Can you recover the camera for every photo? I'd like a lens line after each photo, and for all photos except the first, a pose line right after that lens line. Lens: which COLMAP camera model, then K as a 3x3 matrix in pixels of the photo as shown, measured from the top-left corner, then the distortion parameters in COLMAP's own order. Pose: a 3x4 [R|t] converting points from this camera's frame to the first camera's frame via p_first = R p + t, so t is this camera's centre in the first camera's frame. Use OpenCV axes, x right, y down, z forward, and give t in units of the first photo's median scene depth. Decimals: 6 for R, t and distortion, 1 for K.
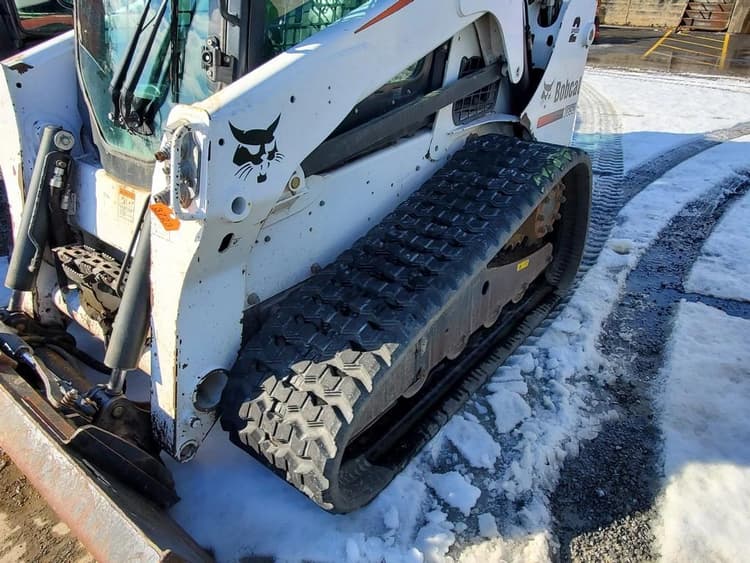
lens RADIAL K [[508.3, 0, 375.0], [0, 508.3, 281.5], [0, 0, 1]] dist [0.001409, 0.002200]
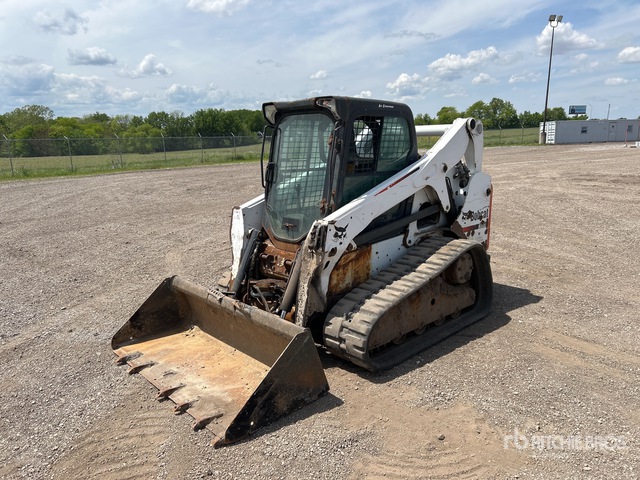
lens RADIAL K [[433.8, 0, 320.0], [0, 433.8, 240.0], [0, 0, 1]] dist [0.001409, 0.002200]
pose [[0.989338, -0.001385, -0.145630, 0.012930], [-0.043565, 0.951351, -0.305013, 0.407749], [0.138968, 0.308106, 0.941148, -1.026474]]
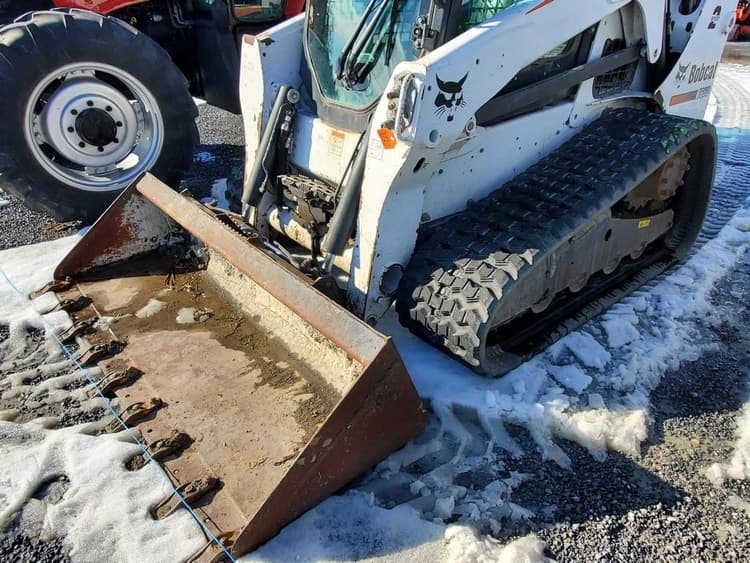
lens RADIAL K [[509.0, 0, 396.3], [0, 509.0, 283.5], [0, 0, 1]] dist [0.004050, 0.001450]
pose [[0.982437, 0.088393, -0.164331, -0.075051], [-0.087199, 0.996086, 0.014475, 0.179847], [0.164967, 0.000109, 0.986299, -0.297770]]
